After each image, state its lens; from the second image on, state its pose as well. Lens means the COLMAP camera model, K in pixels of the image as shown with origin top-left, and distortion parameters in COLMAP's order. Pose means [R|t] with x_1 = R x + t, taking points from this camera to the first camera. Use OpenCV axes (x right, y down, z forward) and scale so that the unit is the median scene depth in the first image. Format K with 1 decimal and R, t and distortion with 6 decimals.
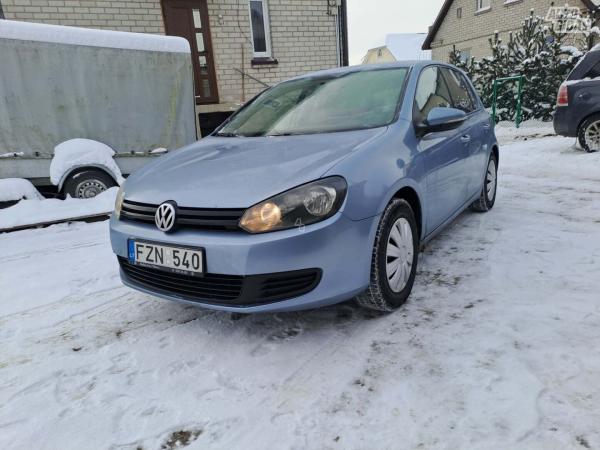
lens RADIAL K [[444.8, 0, 286.3], [0, 444.8, 239.9], [0, 0, 1]] dist [0.038888, -0.003722]
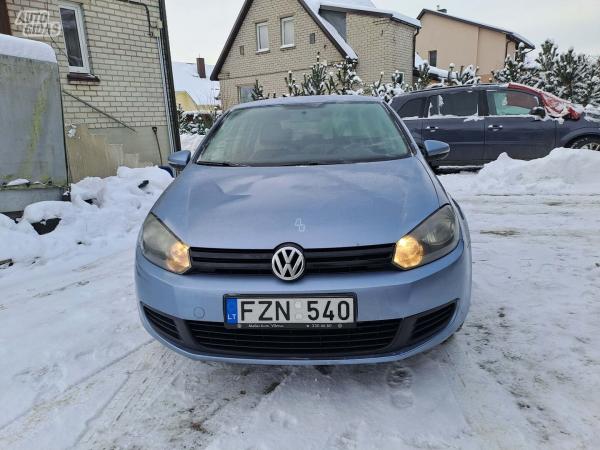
lens RADIAL K [[459.5, 0, 286.7], [0, 459.5, 223.9], [0, 0, 1]] dist [0.078386, -0.063534]
pose [[0.872268, -0.065364, 0.484640, -0.508138], [0.110849, 0.991659, -0.065764, -0.050235], [-0.476299, 0.111086, 0.872238, 0.180140]]
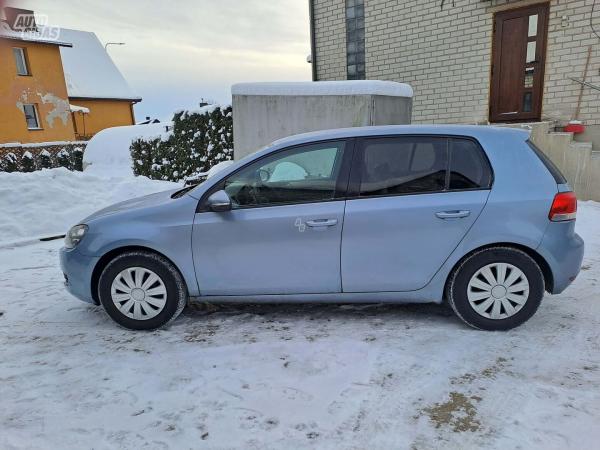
lens RADIAL K [[462.9, 0, 300.0], [0, 462.9, 225.0], [0, 0, 1]] dist [0.075833, -0.069428]
pose [[0.462316, 0.222523, -0.858340, 1.391953], [-0.224345, 0.965859, 0.129561, -0.386394], [0.857866, 0.132667, 0.496454, 0.579601]]
